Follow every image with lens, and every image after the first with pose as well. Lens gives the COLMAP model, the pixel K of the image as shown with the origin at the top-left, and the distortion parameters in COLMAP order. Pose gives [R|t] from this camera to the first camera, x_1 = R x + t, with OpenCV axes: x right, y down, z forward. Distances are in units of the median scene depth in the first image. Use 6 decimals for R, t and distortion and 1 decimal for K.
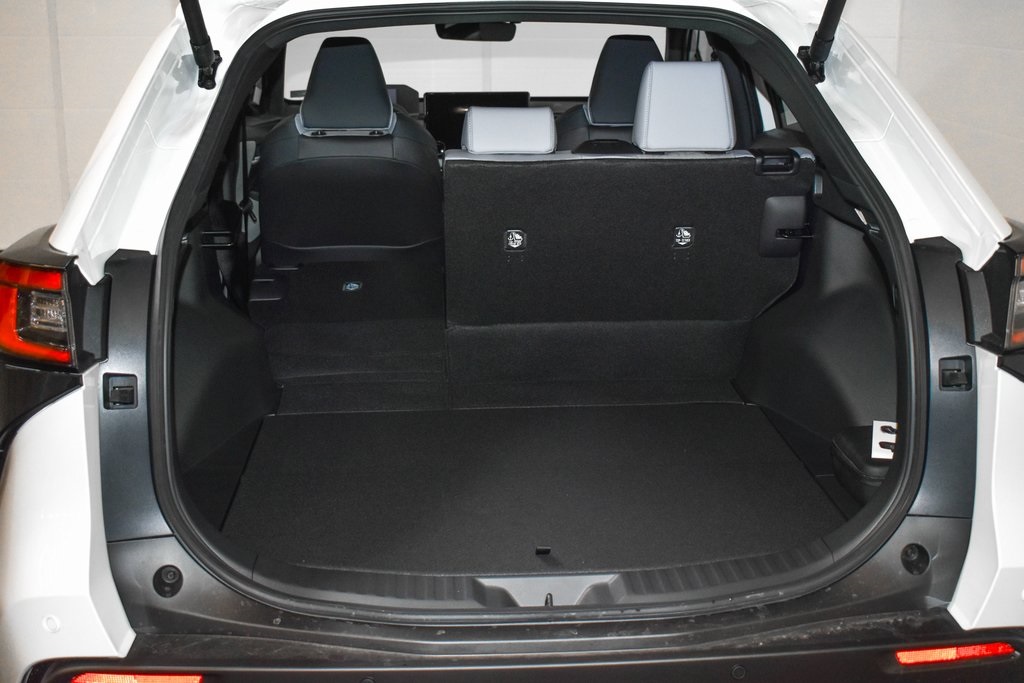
lens RADIAL K [[1324.8, 0, 512.0], [0, 1324.8, 341.5], [0, 0, 1]] dist [-0.009378, -0.023273]
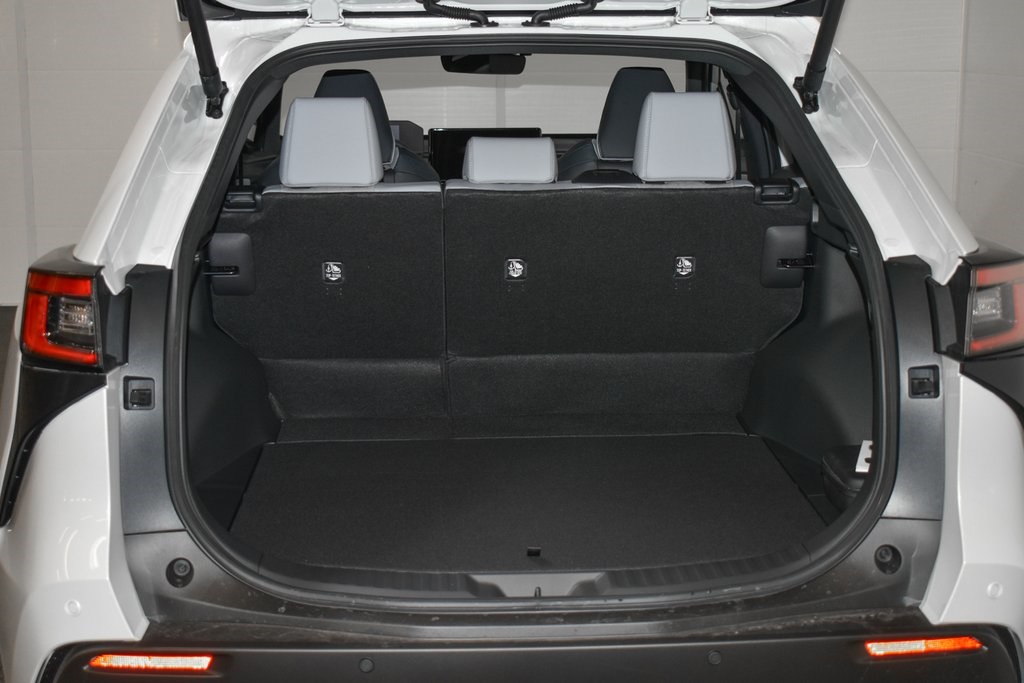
lens RADIAL K [[1534.2, 0, 499.9], [0, 1534.2, 341.5], [0, 0, 1]] dist [-0.001133, -0.006758]
pose [[0.999765, 0.002483, -0.021553, 0.022889], [-0.003600, 0.998643, -0.051957, 0.055995], [0.021395, 0.052023, 0.998417, -0.227578]]
